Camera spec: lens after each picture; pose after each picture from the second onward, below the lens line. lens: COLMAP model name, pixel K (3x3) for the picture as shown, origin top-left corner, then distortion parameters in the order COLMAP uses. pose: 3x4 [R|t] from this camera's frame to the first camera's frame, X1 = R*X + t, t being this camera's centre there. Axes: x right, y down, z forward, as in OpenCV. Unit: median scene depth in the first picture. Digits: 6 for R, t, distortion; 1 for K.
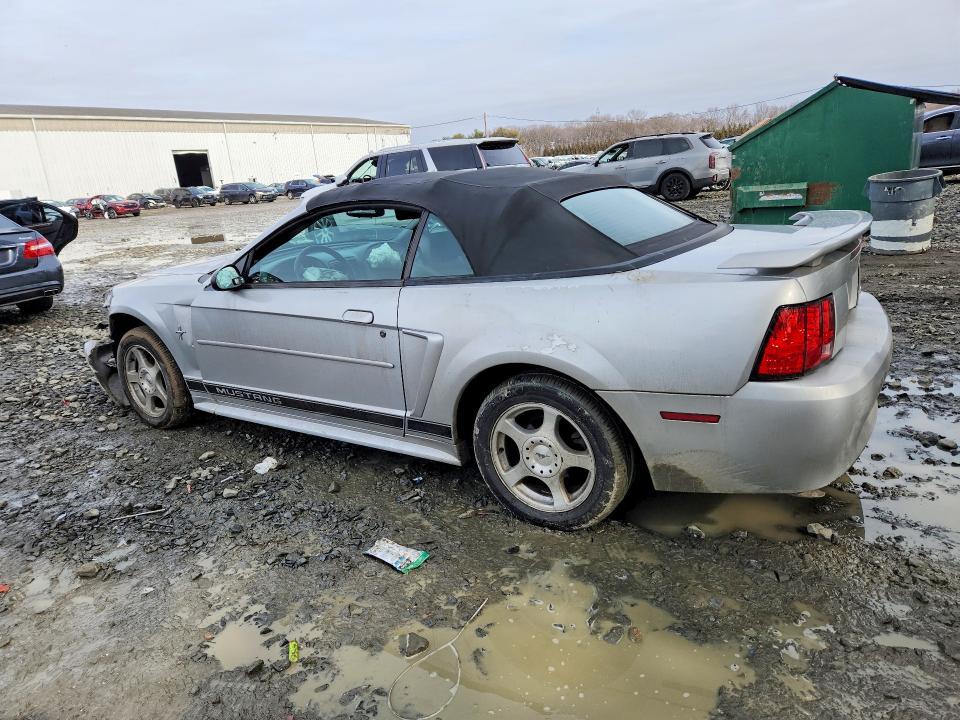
lens RADIAL K [[729.5, 0, 480.6], [0, 729.5, 361.4], [0, 0, 1]] dist [0.029866, -0.003010]
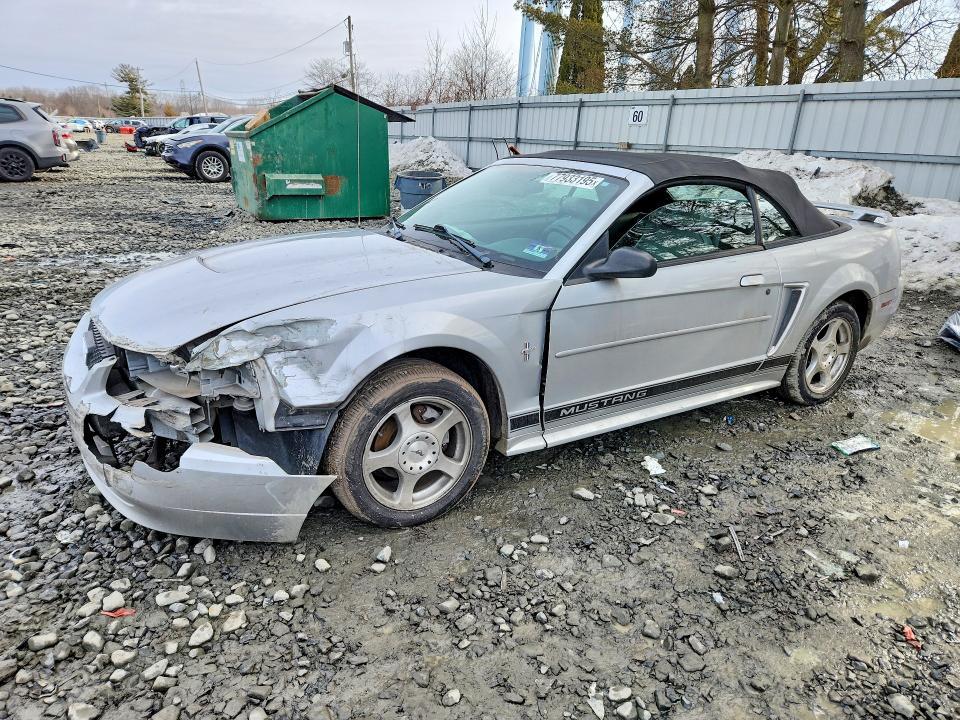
lens RADIAL K [[729.5, 0, 480.6], [0, 729.5, 359.1], [0, 0, 1]] dist [0.029866, -0.003010]
pose [[0.320648, -0.181566, 0.929634, -1.049783], [0.178312, 0.975479, 0.129017, -0.125473], [-0.930263, 0.124395, 0.345161, 0.774369]]
